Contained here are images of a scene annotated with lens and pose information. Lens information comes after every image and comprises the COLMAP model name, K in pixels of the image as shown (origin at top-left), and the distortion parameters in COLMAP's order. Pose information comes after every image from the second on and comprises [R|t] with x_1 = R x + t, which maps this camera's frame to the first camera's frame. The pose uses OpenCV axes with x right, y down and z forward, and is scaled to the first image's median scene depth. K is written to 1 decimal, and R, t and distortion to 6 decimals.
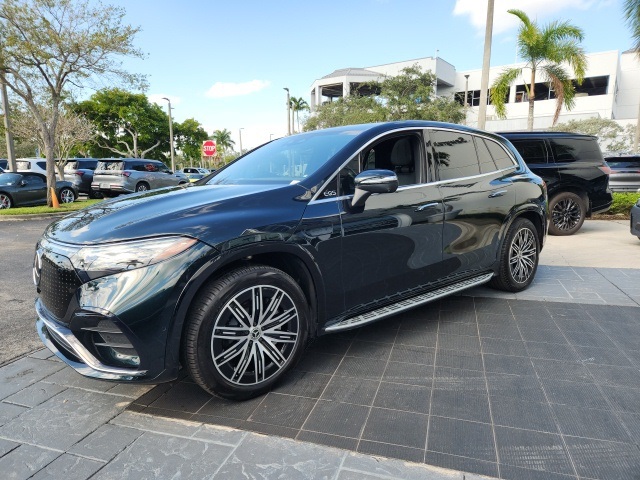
lens RADIAL K [[426.4, 0, 315.6], [0, 426.4, 250.5], [0, 0, 1]] dist [0.074048, -0.063368]
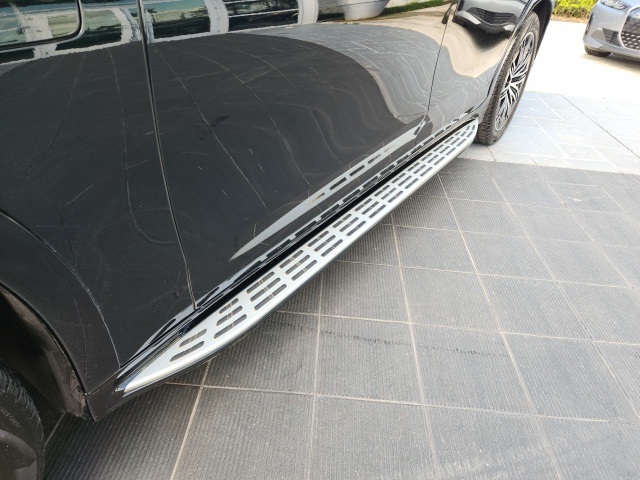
lens RADIAL K [[426.0, 0, 319.2], [0, 426.0, 234.8], [0, 0, 1]] dist [0.066951, -0.055168]
pose [[0.958460, -0.060601, 0.278716, 0.056668], [-0.063792, 0.906871, 0.416551, -0.035225], [-0.278003, -0.417028, 0.865334, 0.567071]]
